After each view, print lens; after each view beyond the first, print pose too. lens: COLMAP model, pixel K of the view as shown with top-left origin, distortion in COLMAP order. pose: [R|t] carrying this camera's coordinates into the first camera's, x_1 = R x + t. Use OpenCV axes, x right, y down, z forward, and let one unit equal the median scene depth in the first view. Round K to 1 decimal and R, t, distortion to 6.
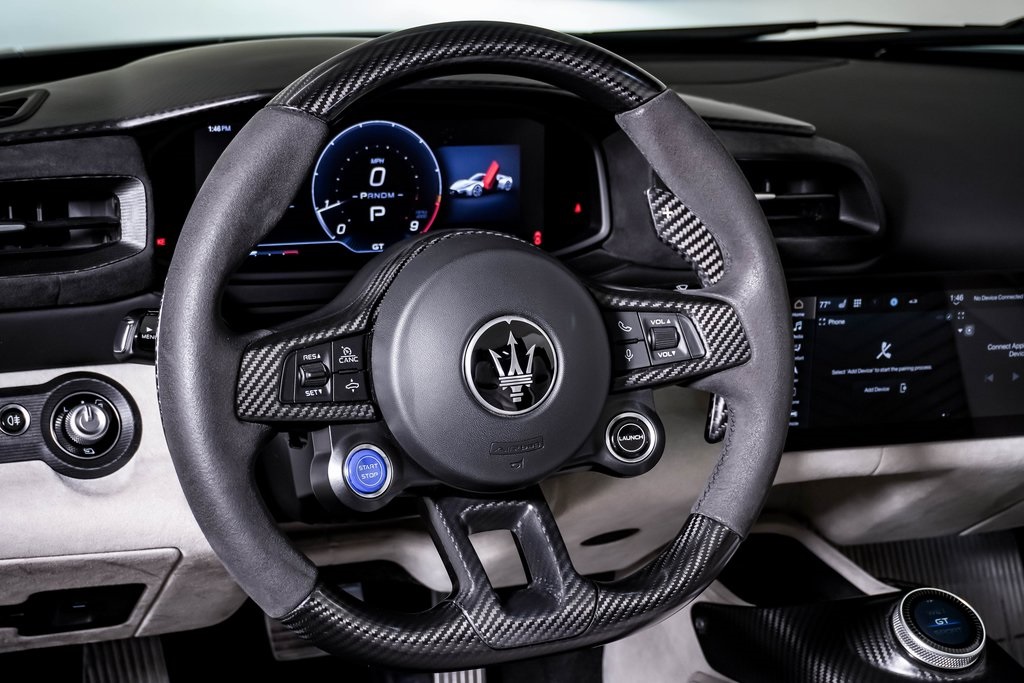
lens RADIAL K [[1724.0, 0, 512.0], [0, 1724.0, 341.5], [0, 0, 1]] dist [0.014522, 0.048493]
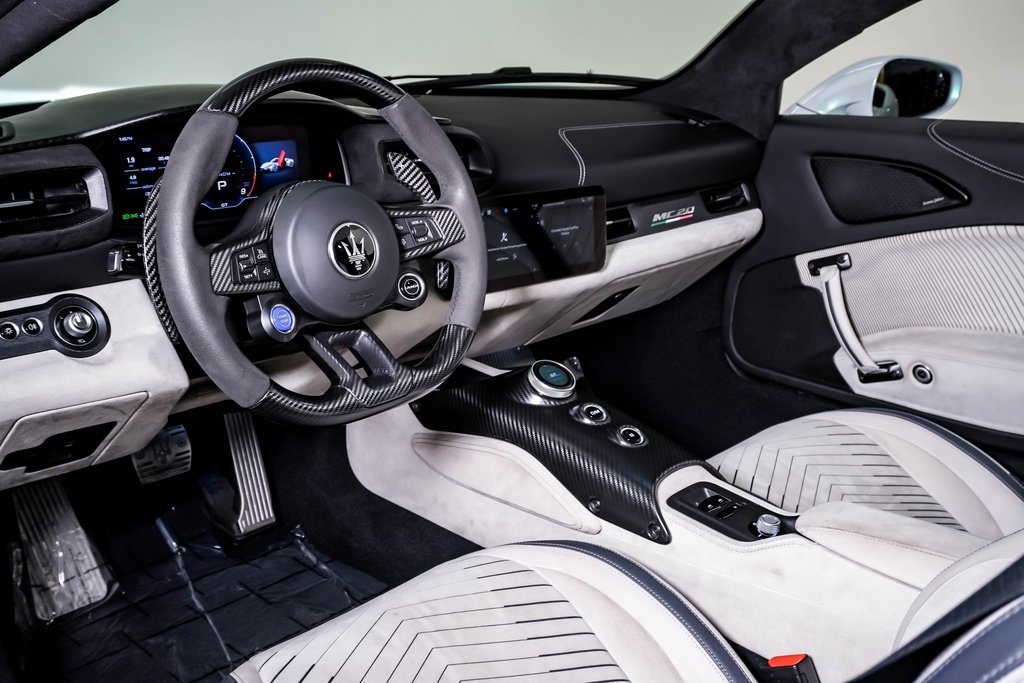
lens RADIAL K [[1055.5, 0, 512.0], [0, 1055.5, 341.5], [0, 0, 1]] dist [-0.001075, 0.006464]
pose [[0.922167, -0.141332, 0.360046, -0.235384], [0.129131, 0.989939, 0.057853, 0.060391], [-0.364599, -0.006857, 0.931139, -0.072495]]
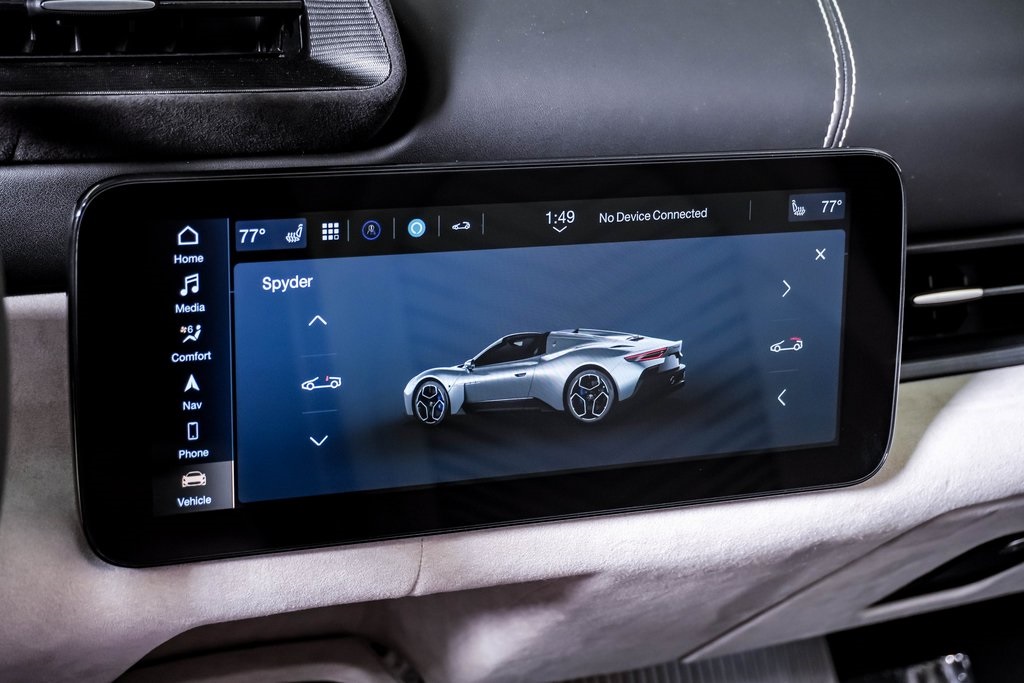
lens RADIAL K [[1887.9, 0, 512.0], [0, 1887.9, 341.5], [0, 0, 1]] dist [0.017624, 0.068437]
pose [[0.997742, -0.028146, 0.060988, 0.250374], [0.028106, 0.999604, 0.001512, 0.008464], [-0.061006, 0.000205, 0.998137, 0.578041]]
